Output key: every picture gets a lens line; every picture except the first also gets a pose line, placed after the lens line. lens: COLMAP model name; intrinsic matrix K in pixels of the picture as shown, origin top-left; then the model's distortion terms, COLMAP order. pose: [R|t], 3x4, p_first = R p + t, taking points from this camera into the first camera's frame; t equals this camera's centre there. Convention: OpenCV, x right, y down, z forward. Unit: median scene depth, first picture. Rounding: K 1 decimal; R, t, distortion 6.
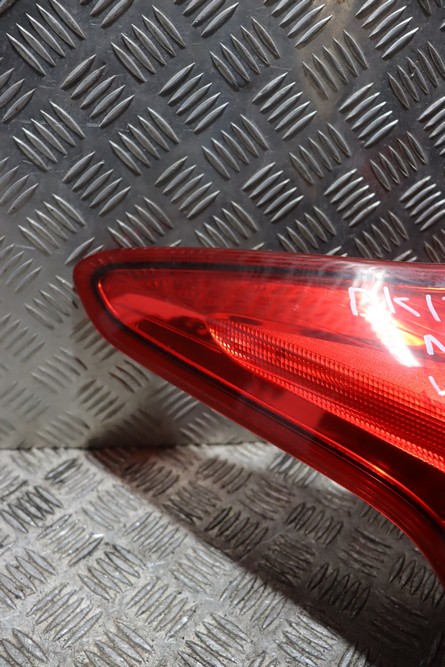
lens RADIAL K [[555.0, 0, 222.5], [0, 555.0, 333.5], [0, 0, 1]] dist [-0.177827, 0.156629]
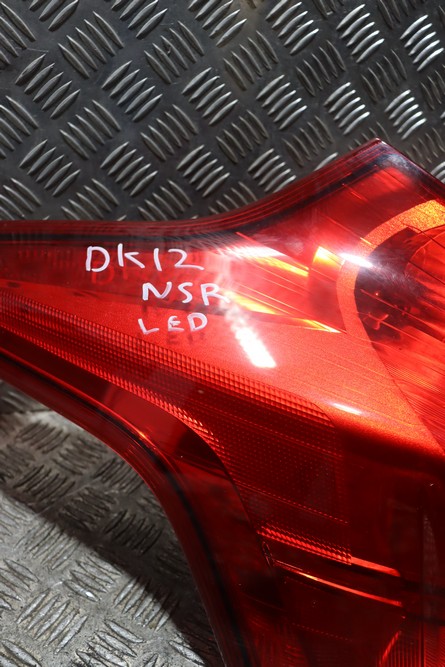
lens RADIAL K [[555.0, 0, 222.5], [0, 555.0, 333.5], [0, 0, 1]] dist [-0.177827, 0.156629]
pose [[0.992416, -0.059634, 0.107492, 0.296958], [0.057902, 0.998138, 0.019164, 0.067535], [-0.108435, -0.012795, 0.994021, -0.096446]]
